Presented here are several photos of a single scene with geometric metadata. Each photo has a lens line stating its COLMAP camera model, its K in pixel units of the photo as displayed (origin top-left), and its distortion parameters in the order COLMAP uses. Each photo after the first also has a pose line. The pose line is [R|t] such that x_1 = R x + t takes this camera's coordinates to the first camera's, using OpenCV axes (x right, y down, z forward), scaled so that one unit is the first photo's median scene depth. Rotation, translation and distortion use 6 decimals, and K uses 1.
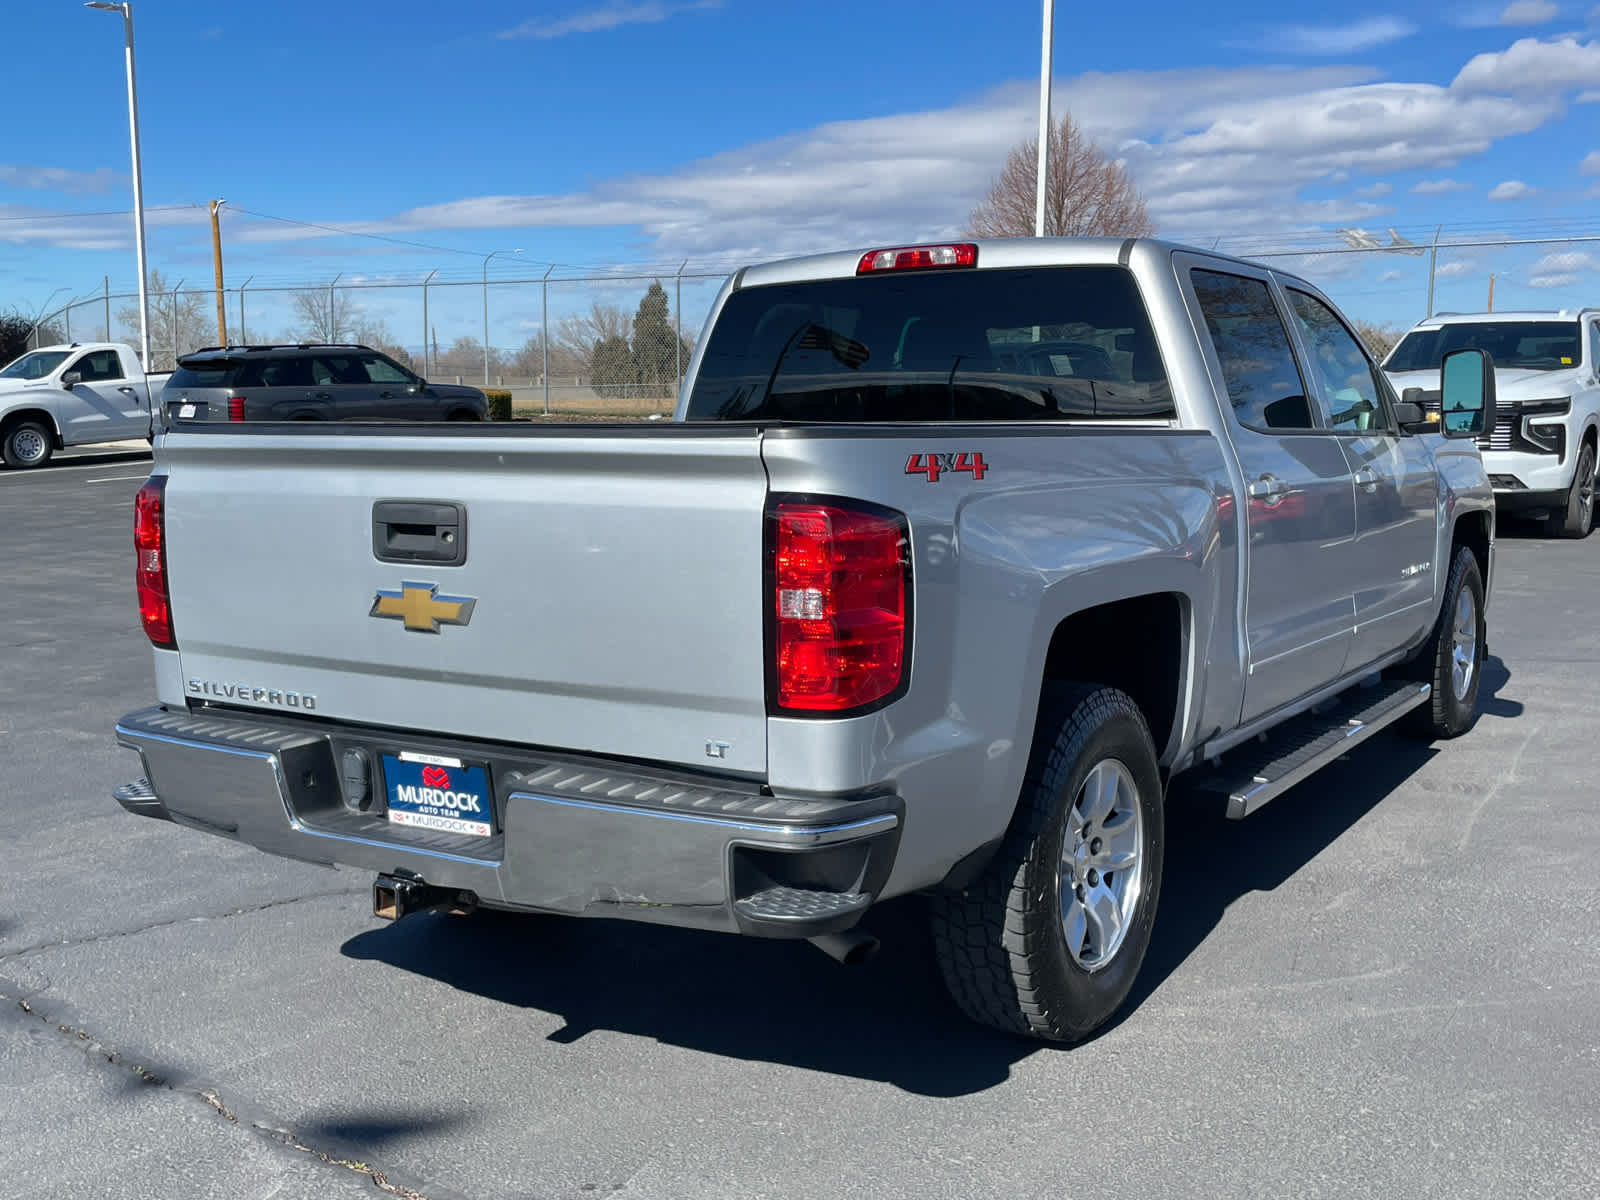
lens RADIAL K [[1606.7, 0, 800.0], [0, 1606.7, 600.0], [0, 0, 1]] dist [0.113658, -0.181915]
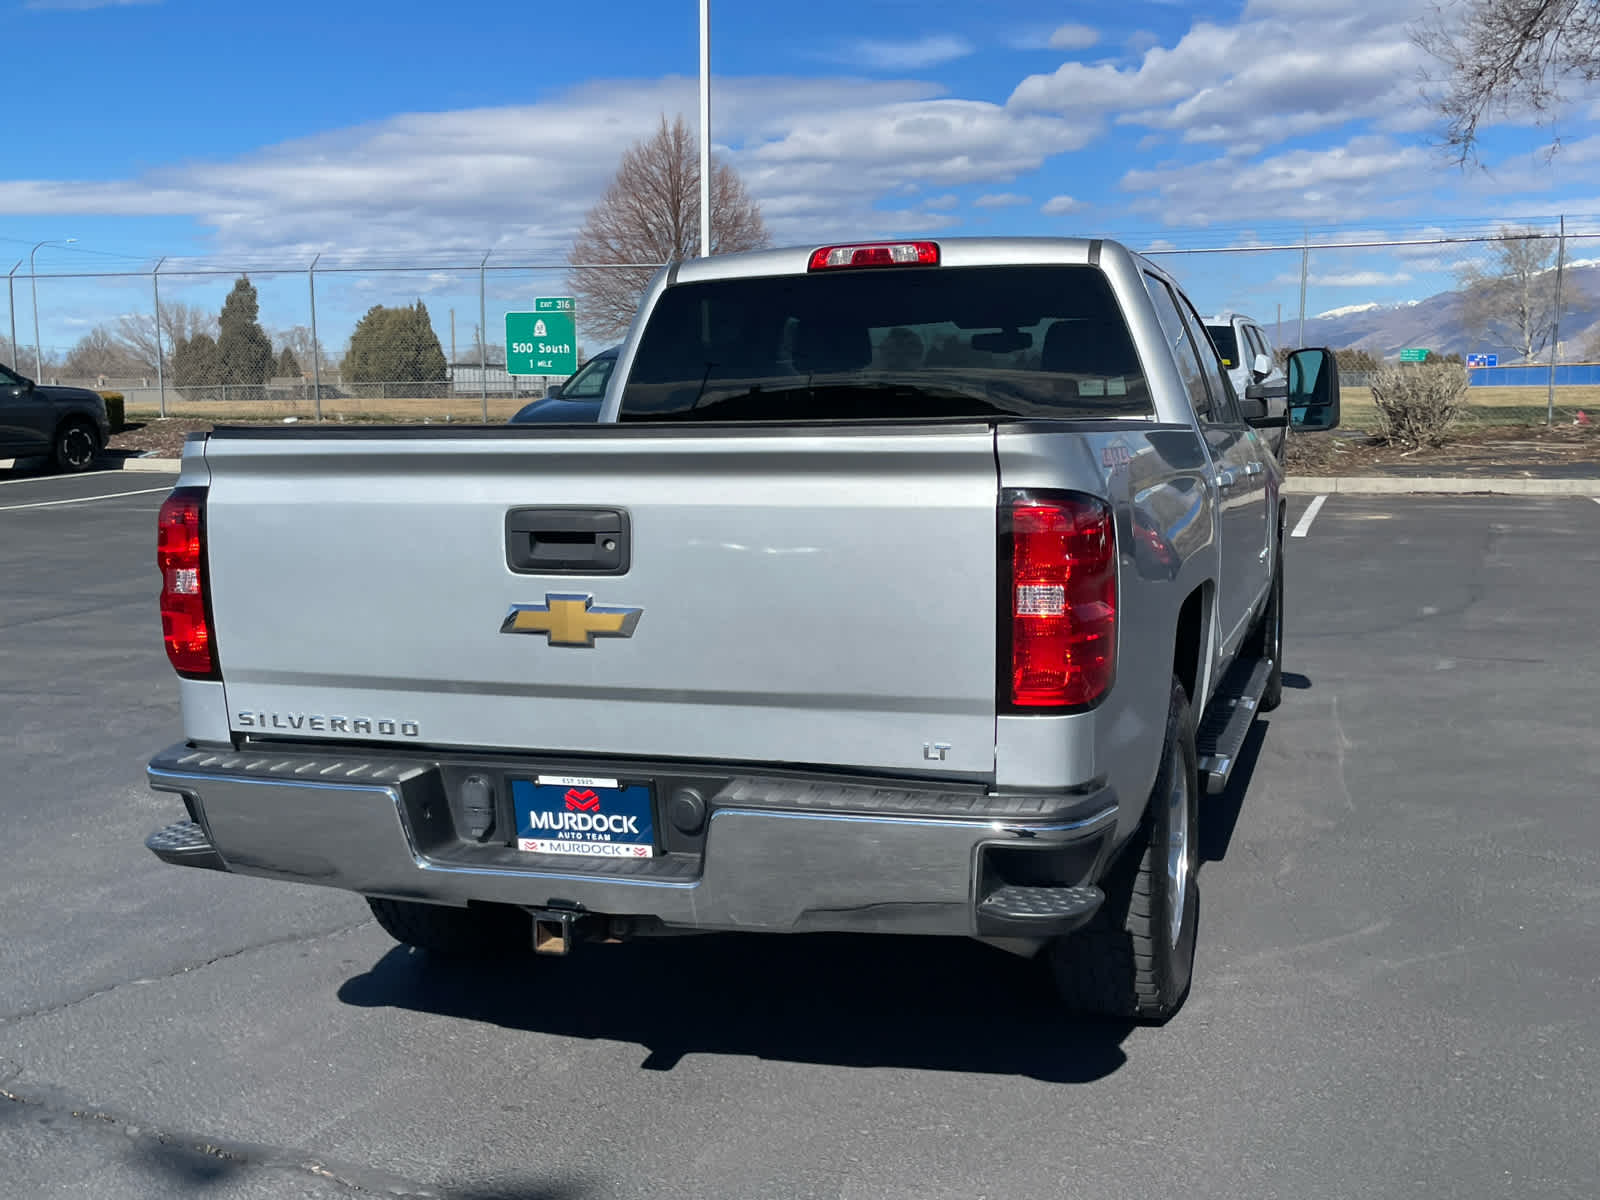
lens RADIAL K [[1617.6, 0, 800.9], [0, 1617.6, 609.8], [0, 0, 1]] dist [0.110689, -0.209291]
pose [[0.970247, -0.037600, 0.239182, -0.318024], [0.036635, 0.999293, 0.008478, -0.004520], [-0.239331, 0.000537, 0.970938, 0.050112]]
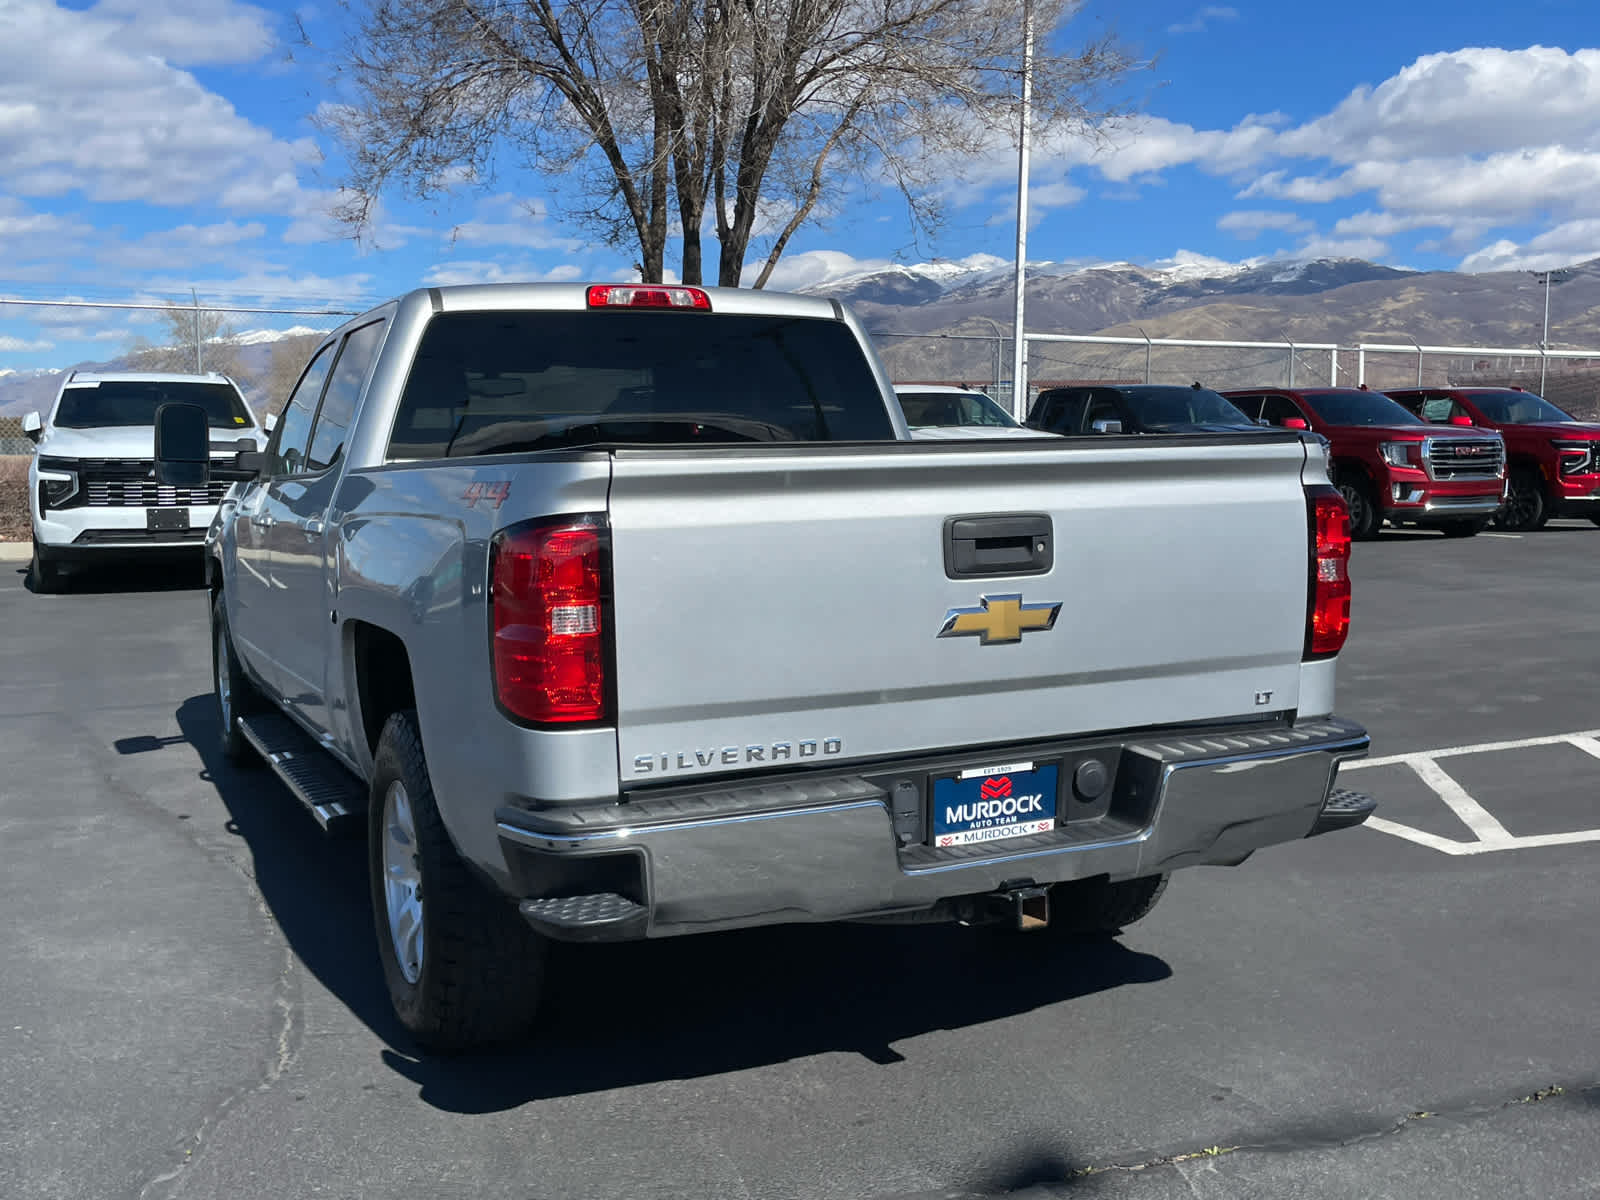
lens RADIAL K [[1637.0, 0, 798.0], [0, 1637.0, 577.0], [0, 0, 1]] dist [0.100443, -0.140888]
pose [[0.532041, -0.067026, 0.844061, -1.130090], [0.114637, 0.993385, 0.006624, -0.041624], [-0.838922, 0.093237, 0.536206, 0.531642]]
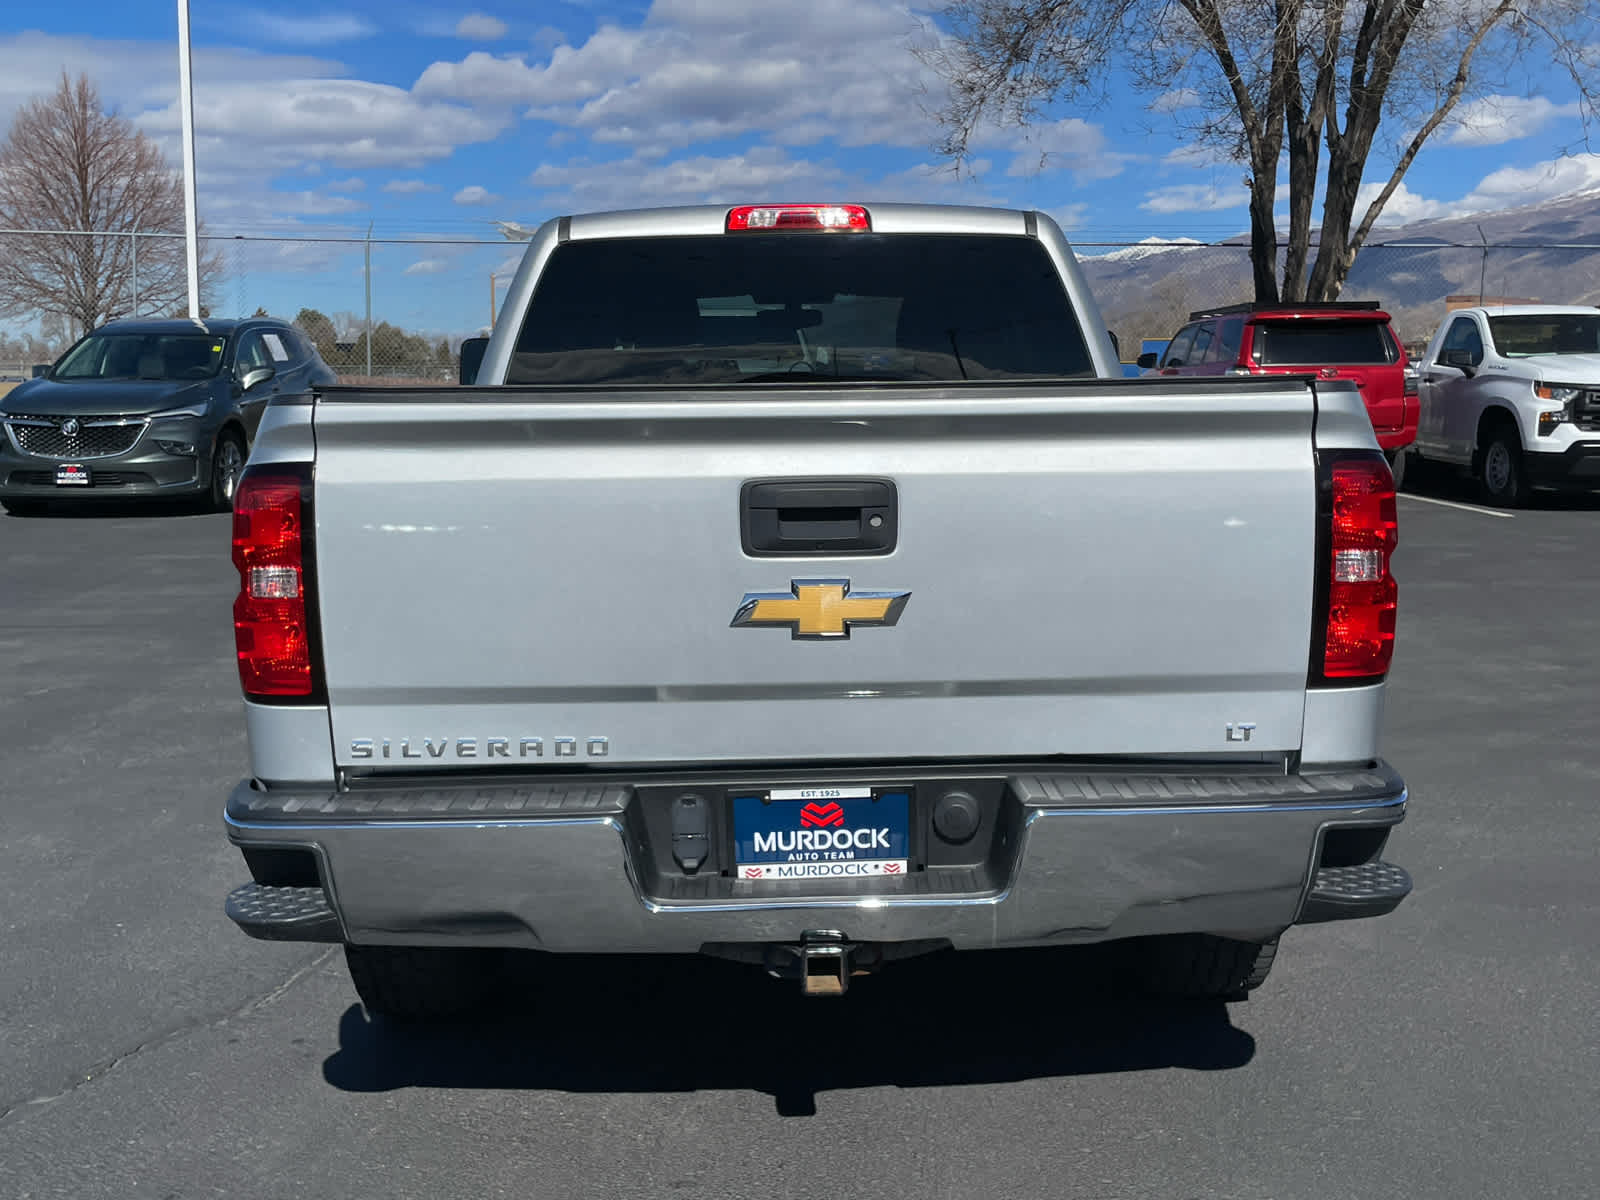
lens RADIAL K [[1626.7, 0, 800.7], [0, 1626.7, 579.1], [0, 0, 1]] dist [0.119574, -0.208318]
pose [[0.830859, -0.065126, 0.552659, -0.673155], [0.069902, 0.997476, 0.012454, -0.020625], [-0.552075, 0.028285, 0.833315, 0.306287]]
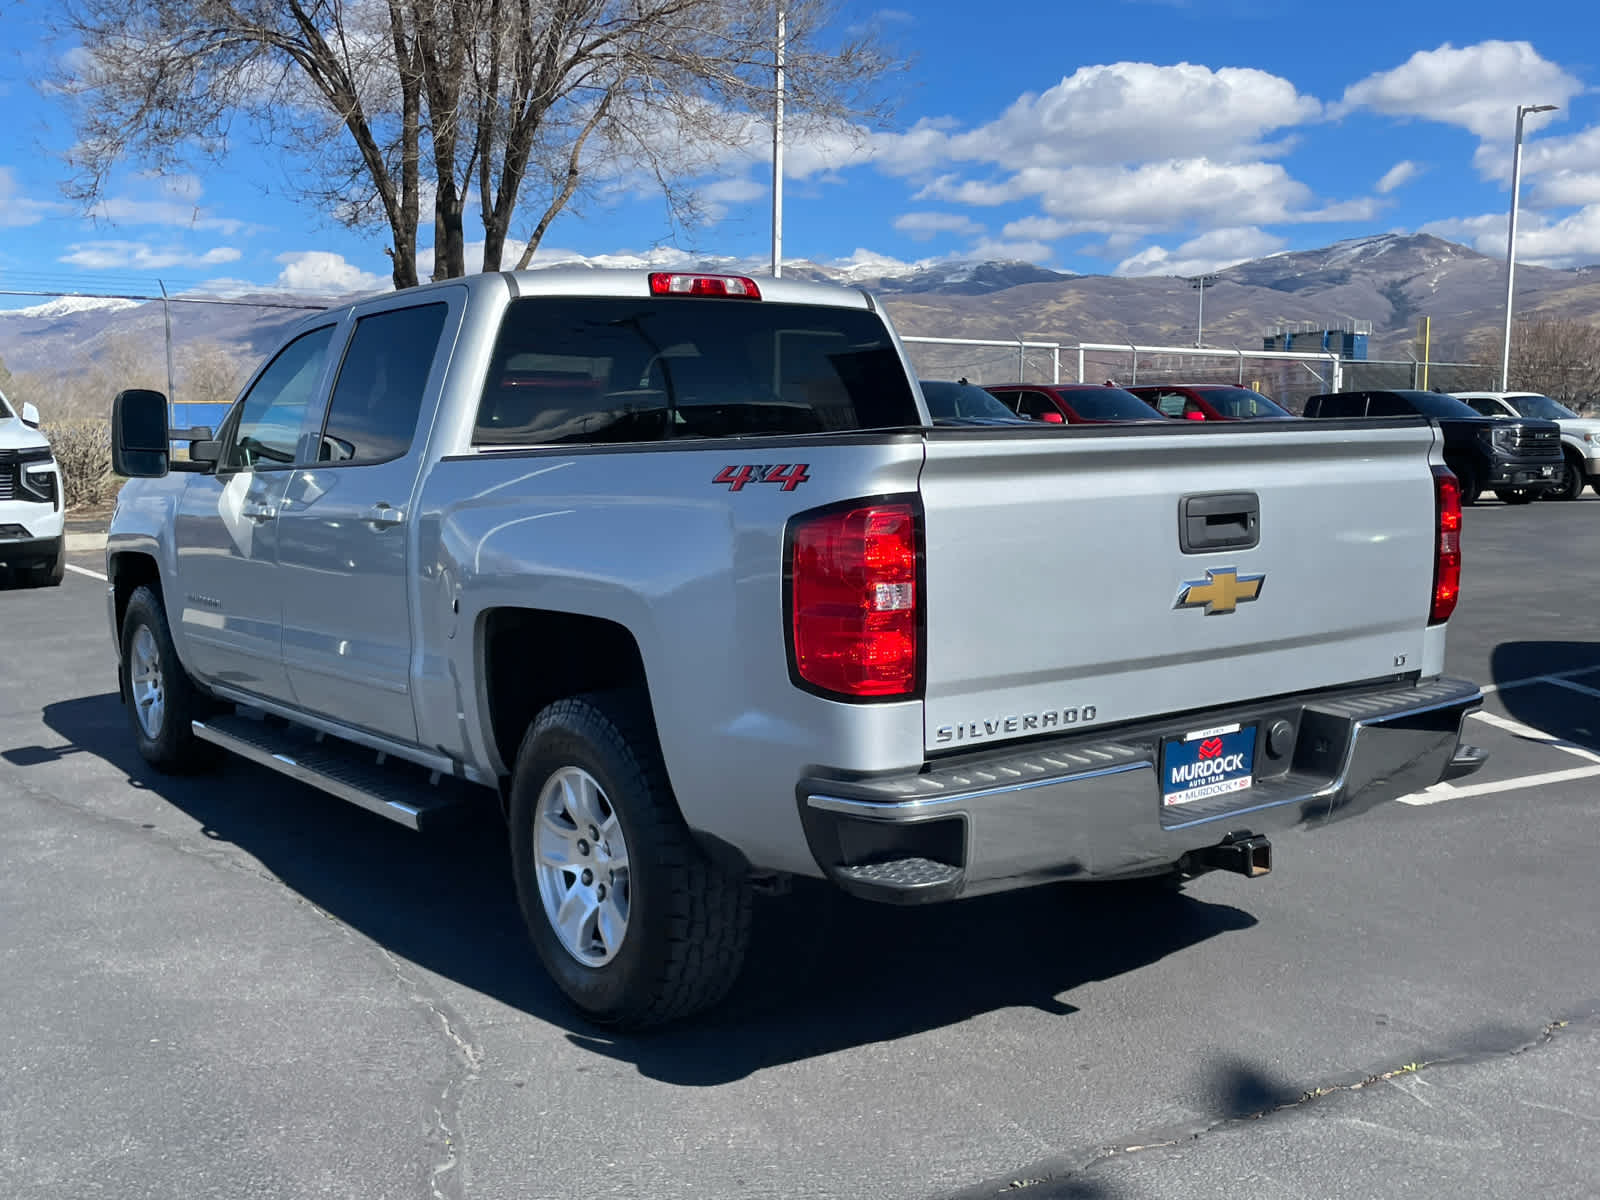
lens RADIAL K [[1641.7, 0, 801.6], [0, 1641.7, 606.7], [0, 0, 1]] dist [0.113570, -0.193188]
pose [[0.361717, -0.093359, 0.927602, -1.322038], [0.127082, 0.990624, 0.050147, -0.073903], [-0.923586, 0.099743, 0.370190, 0.818984]]
